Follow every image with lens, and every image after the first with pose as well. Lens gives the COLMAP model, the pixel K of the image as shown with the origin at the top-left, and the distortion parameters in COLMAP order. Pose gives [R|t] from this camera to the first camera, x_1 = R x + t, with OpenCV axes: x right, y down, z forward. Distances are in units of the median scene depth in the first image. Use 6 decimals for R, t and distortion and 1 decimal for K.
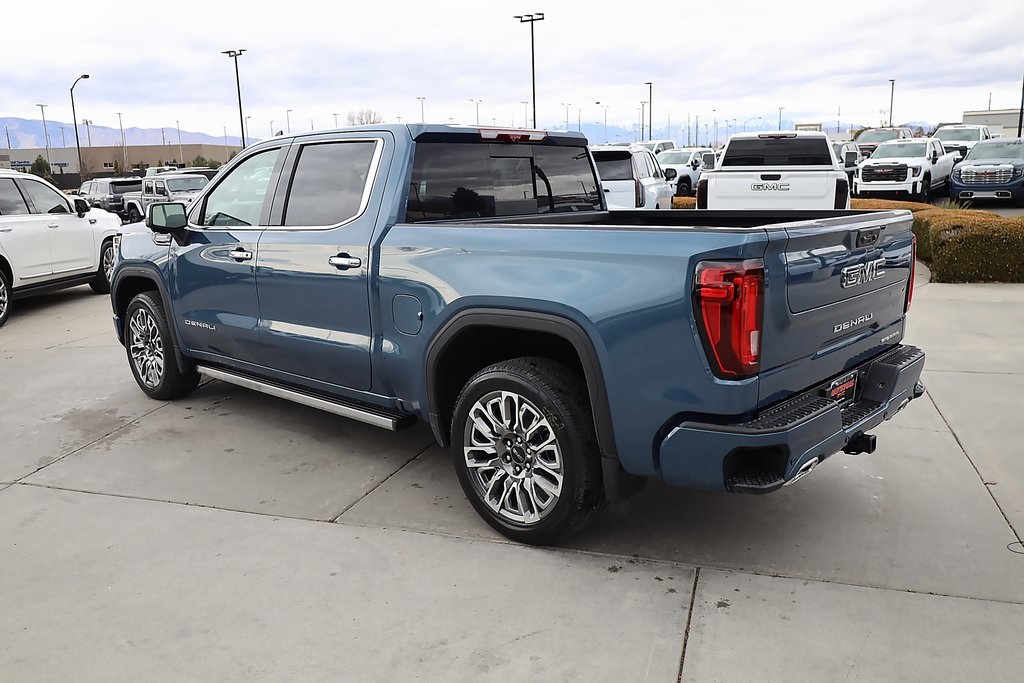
lens RADIAL K [[797.6, 0, 512.0], [0, 797.6, 341.5], [0, 0, 1]] dist [-0.009729, -0.000810]
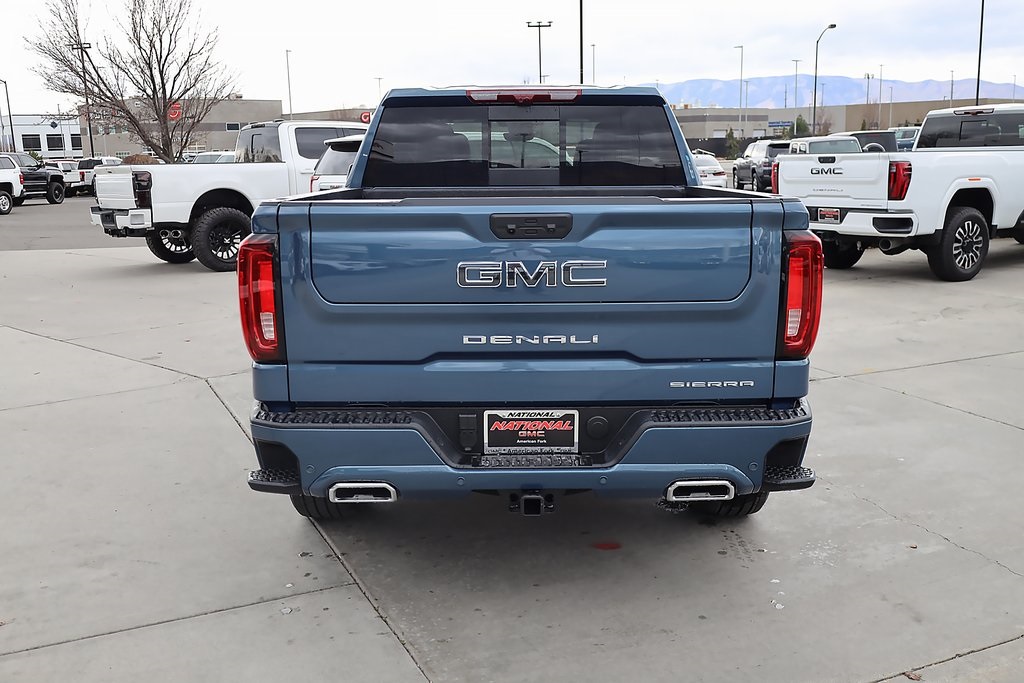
lens RADIAL K [[952.8, 0, 512.0], [0, 952.8, 341.5], [0, 0, 1]] dist [0.002773, 0.003223]
pose [[0.684668, 0.154013, -0.712397, 0.773151], [-0.149942, 0.986276, 0.069118, -0.059295], [0.713265, 0.059495, 0.698365, 0.262365]]
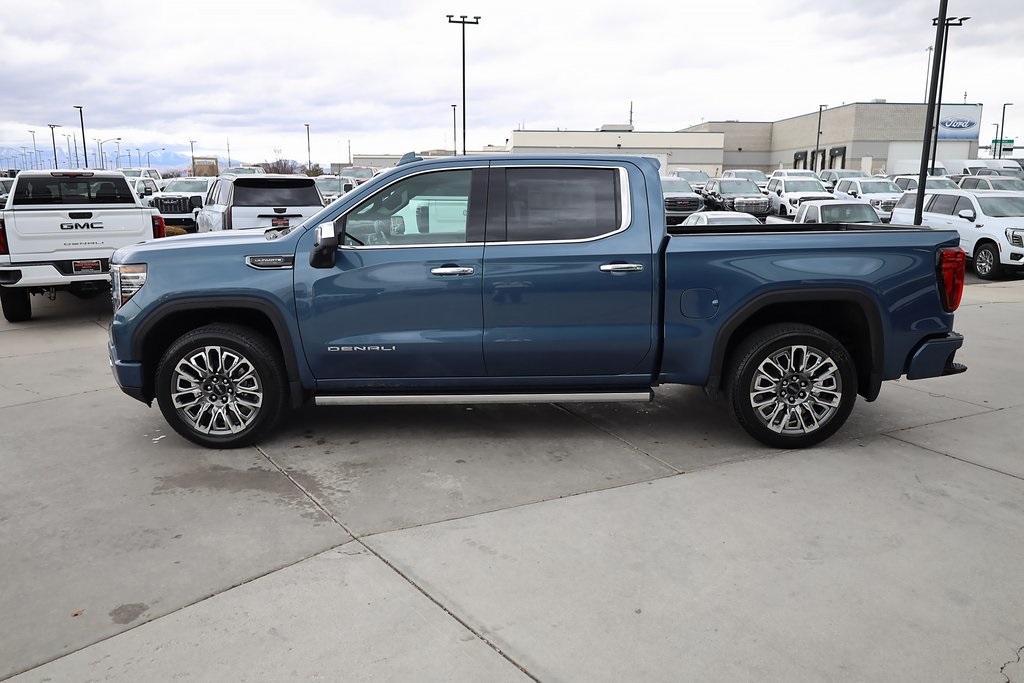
lens RADIAL K [[732.7, 0, 512.0], [0, 732.7, 341.5], [0, 0, 1]] dist [-0.020838, 0.001034]
pose [[0.731936, -0.108306, 0.672711, -0.972495], [0.123208, 0.992049, 0.025665, -0.032973], [-0.670142, 0.064098, 0.739460, 0.268669]]
